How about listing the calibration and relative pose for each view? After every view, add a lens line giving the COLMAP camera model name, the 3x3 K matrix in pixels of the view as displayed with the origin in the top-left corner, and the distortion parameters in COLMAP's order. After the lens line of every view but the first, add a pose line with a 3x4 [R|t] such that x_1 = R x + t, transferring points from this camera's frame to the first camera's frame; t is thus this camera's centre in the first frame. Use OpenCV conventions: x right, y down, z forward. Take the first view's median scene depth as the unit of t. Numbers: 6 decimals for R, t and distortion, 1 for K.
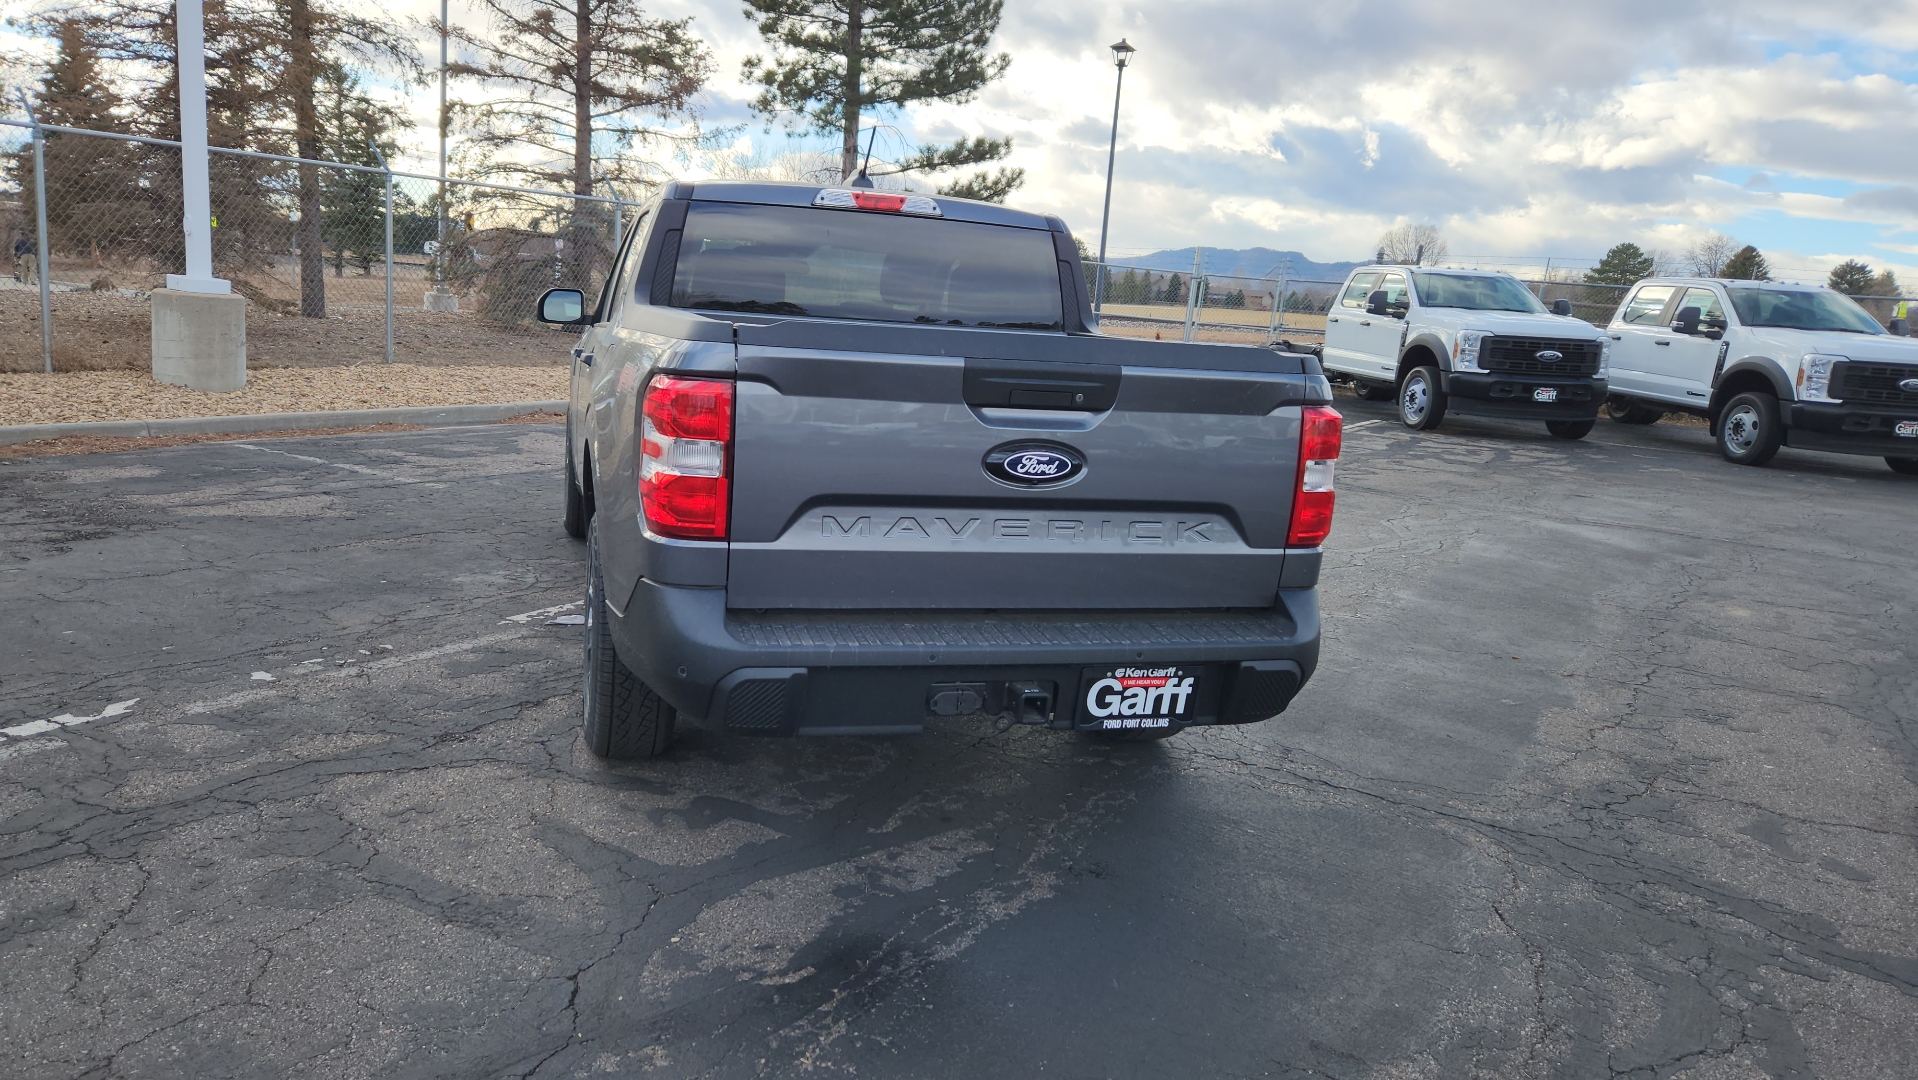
lens RADIAL K [[1278.8, 0, 914.3], [0, 1278.8, 542.5], [0, 0, 1]] dist [0.072760, -0.055663]
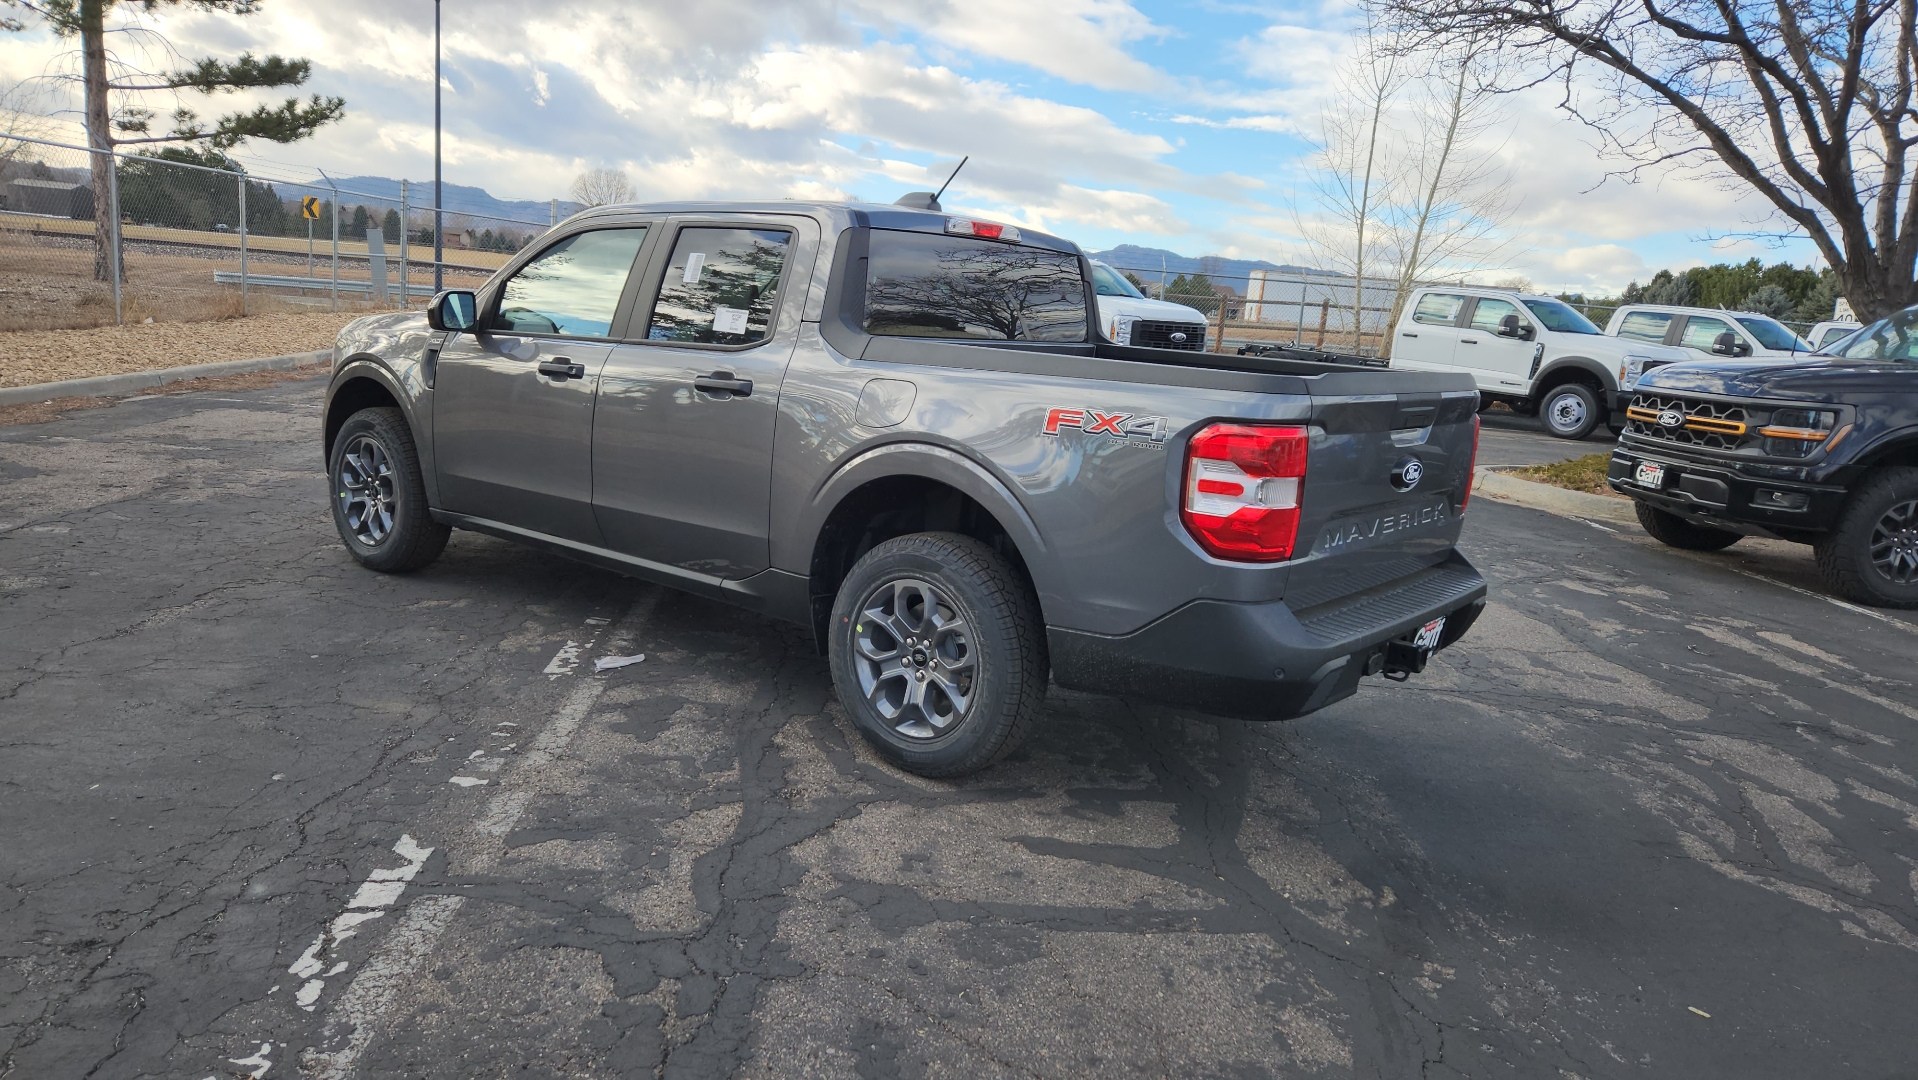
lens RADIAL K [[1278.8, 0, 934.9], [0, 1278.8, 546.2], [0, 0, 1]] dist [0.072760, -0.055663]
pose [[0.818420, -0.114985, 0.562999, -0.710655], [0.088060, 0.993298, 0.074858, -0.086141], [-0.567833, -0.011688, 0.823061, 0.132265]]
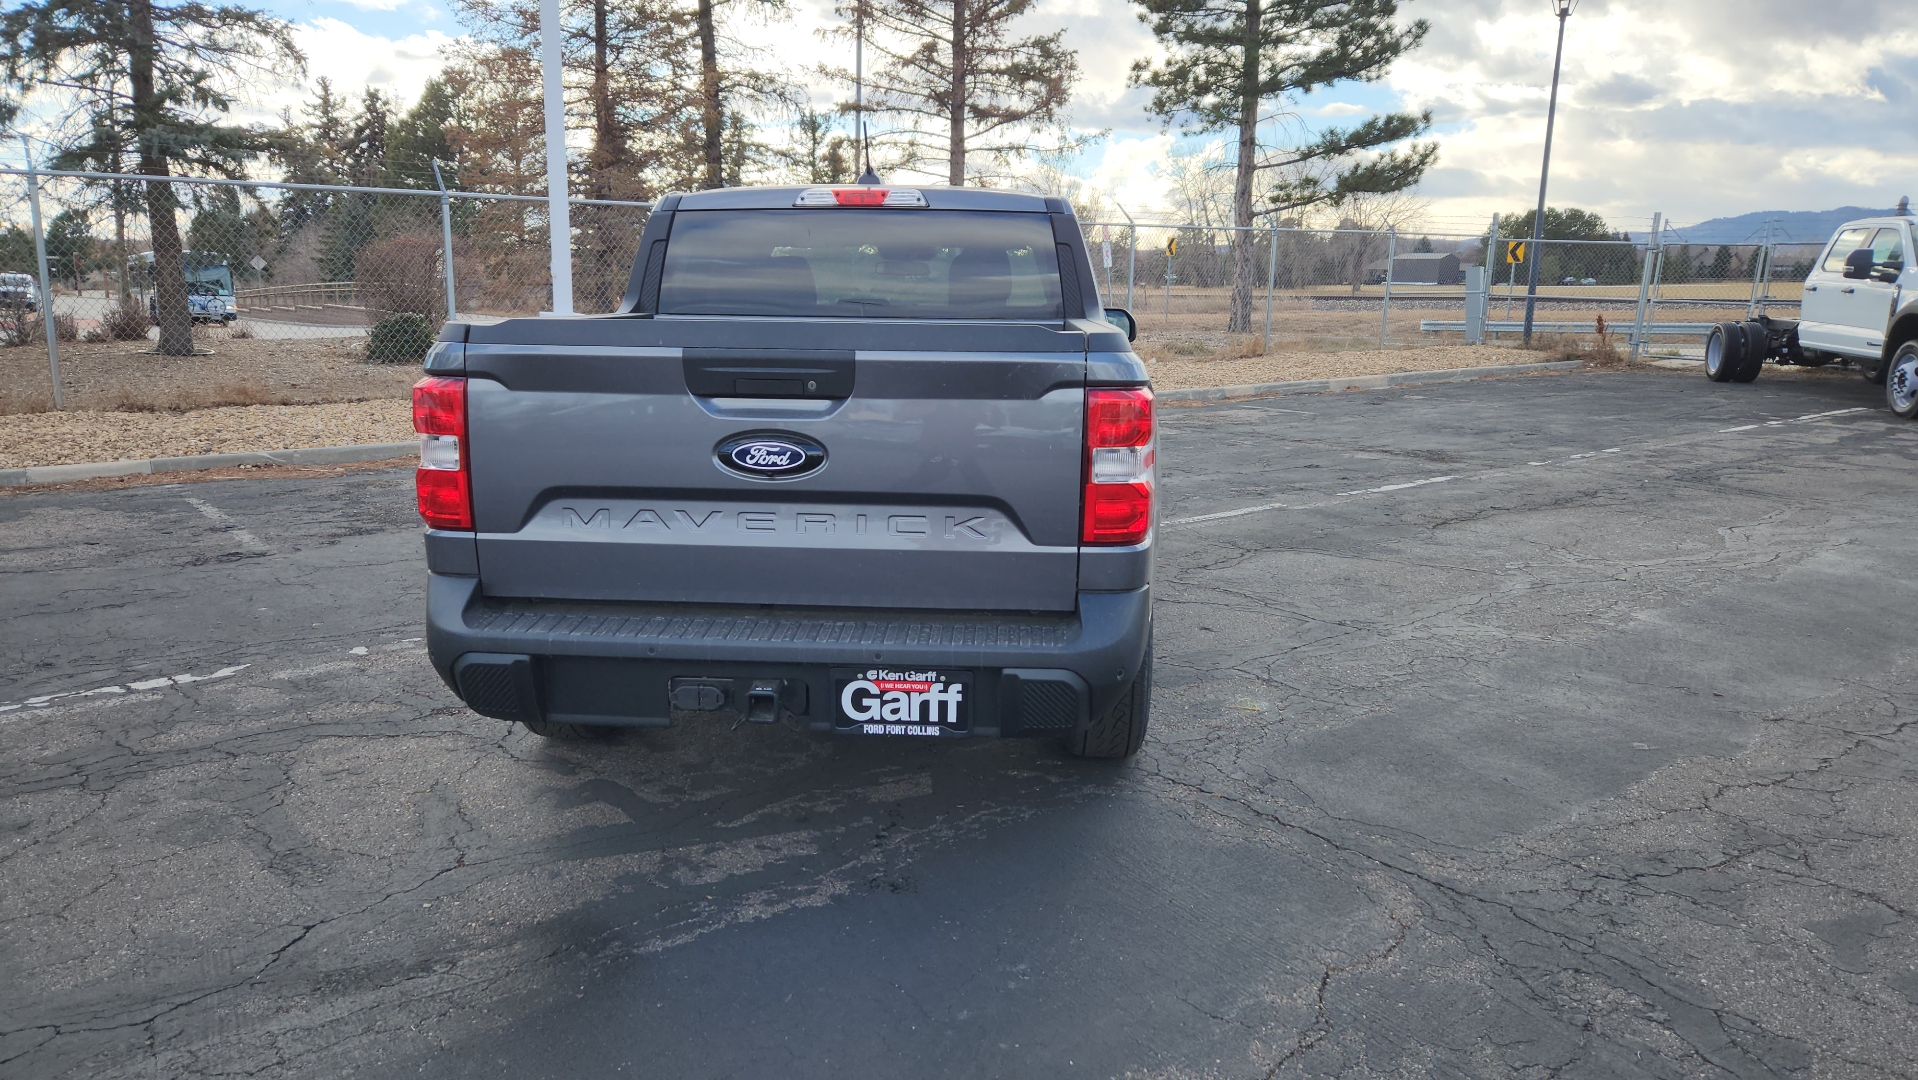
lens RADIAL K [[1278.8, 0, 922.3], [0, 1278.8, 543.6], [0, 0, 1]] dist [0.072760, -0.055663]
pose [[0.937990, 0.010234, -0.346511, 0.368850], [-0.012425, 0.999914, -0.004102, 0.005750], [0.346439, 0.008153, 0.938037, 0.088714]]
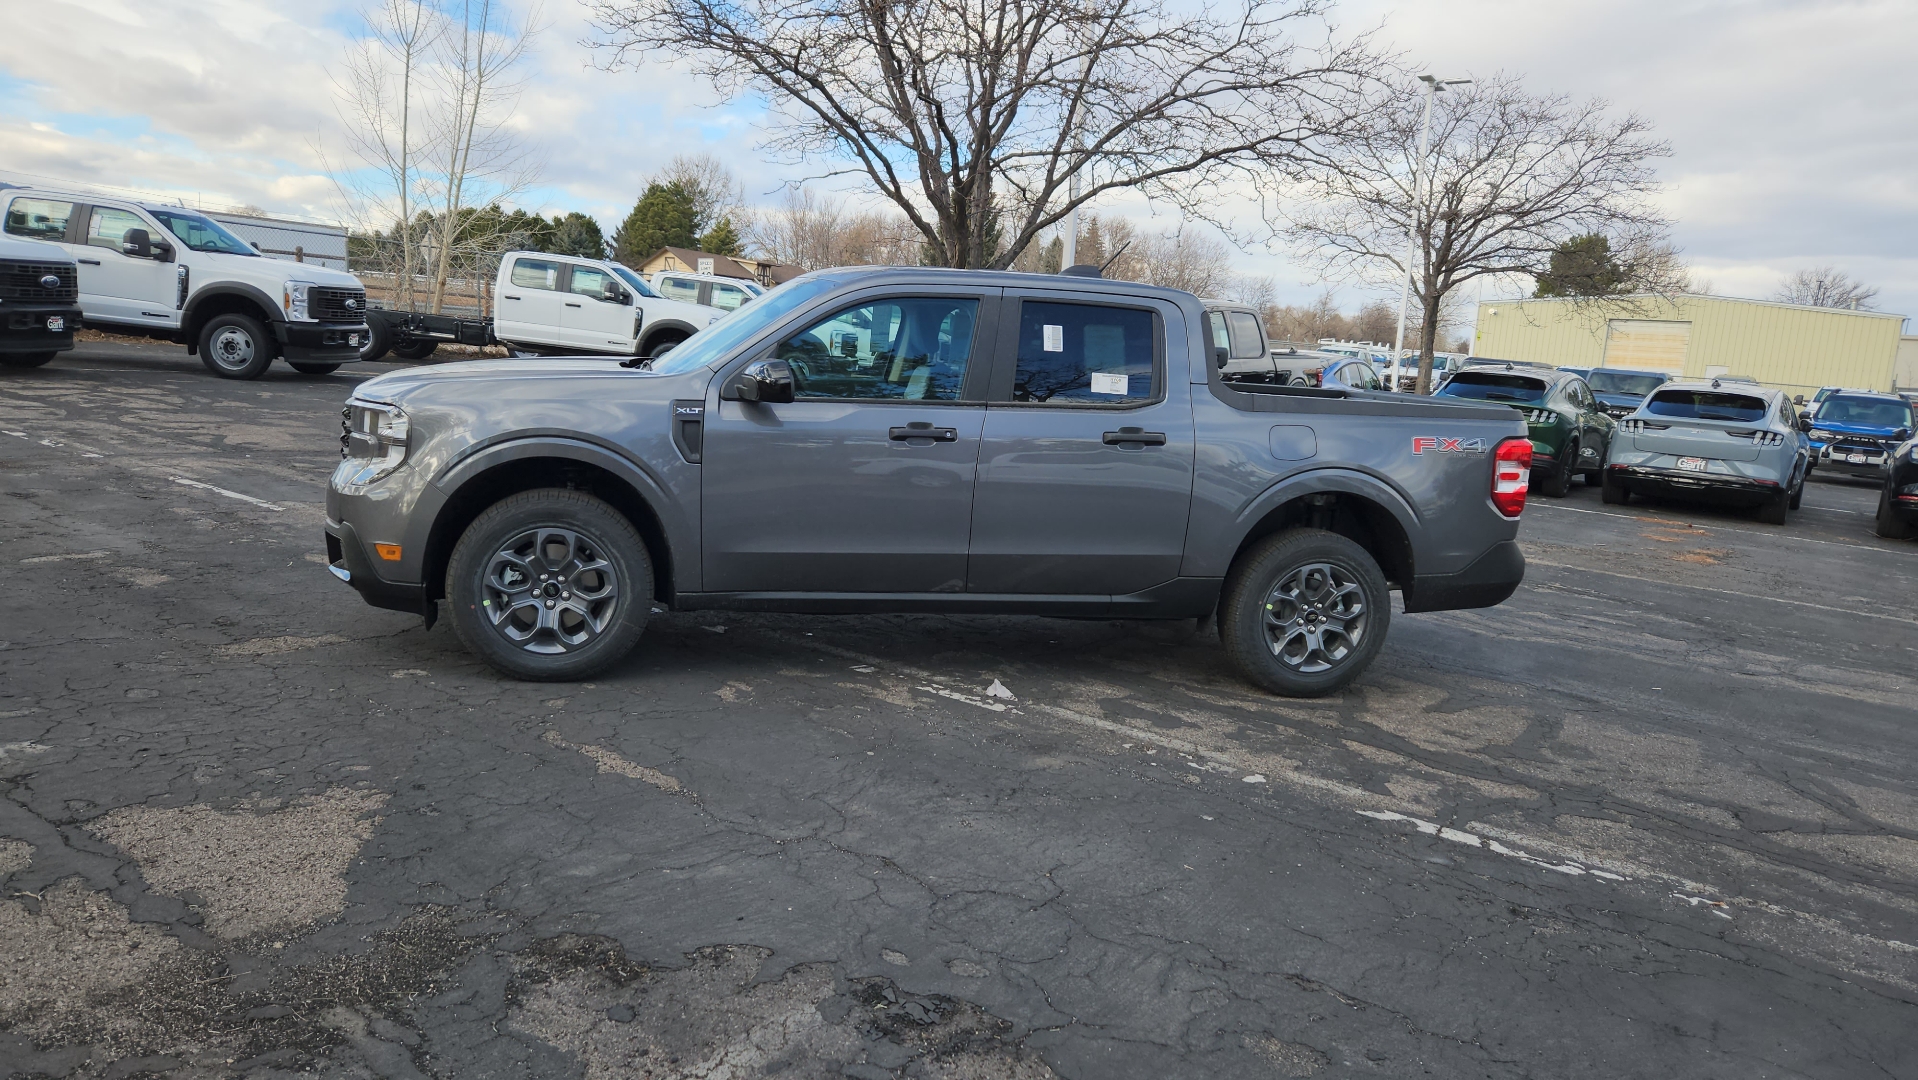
lens RADIAL K [[1276.0, 0, 933.8], [0, 1276.0, 540.5], [0, 0, 1]] dist [0.069325, -0.052582]
pose [[0.062599, -0.225544, 0.972220, -1.497499], [0.114422, 0.969329, 0.217506, -0.345155], [-0.991458, 0.097628, 0.086486, 1.151218]]
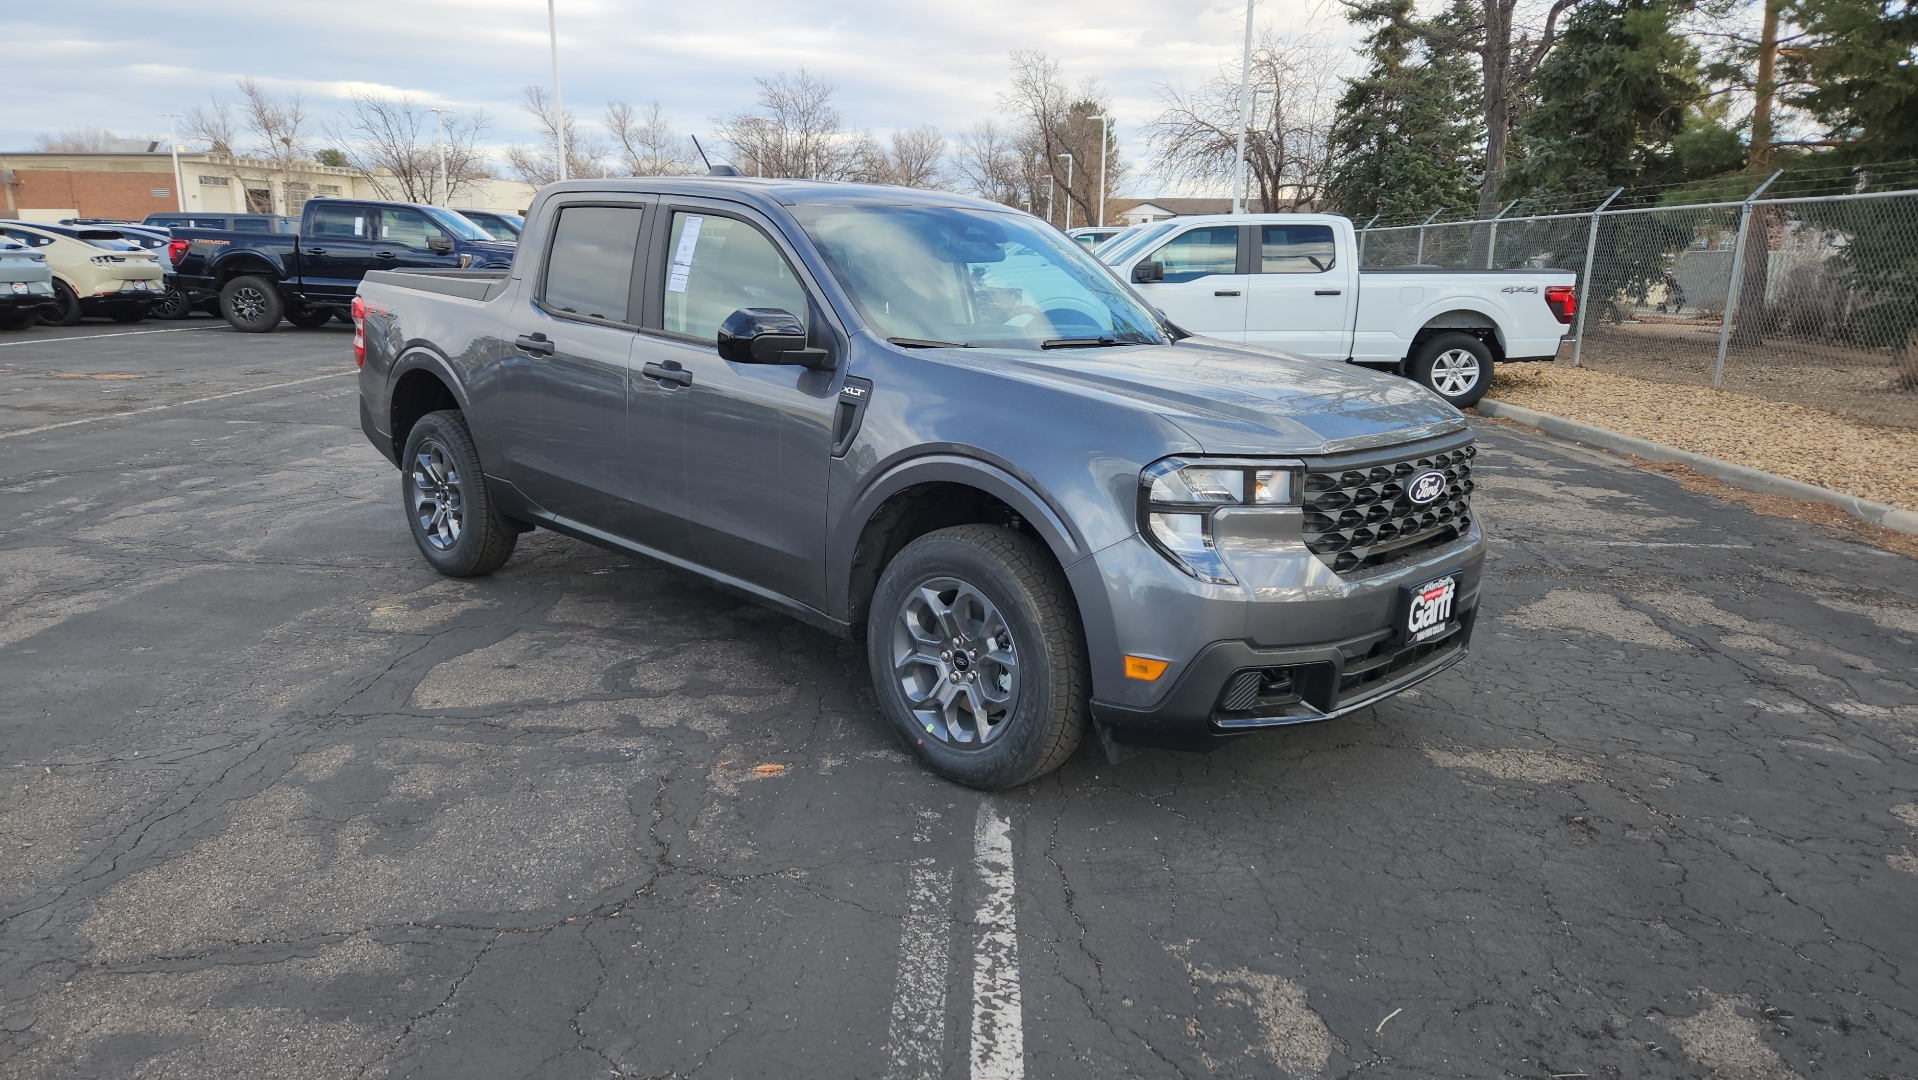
lens RADIAL K [[1278.8, 0, 930.3], [0, 1278.8, 548.9], [0, 0, 1]] dist [0.072760, -0.055663]
pose [[-0.863943, 0.023631, -0.503035, 0.429428], [-0.178194, 0.919928, 0.349256, -0.446966], [0.471009, 0.391375, -0.790554, 2.339119]]
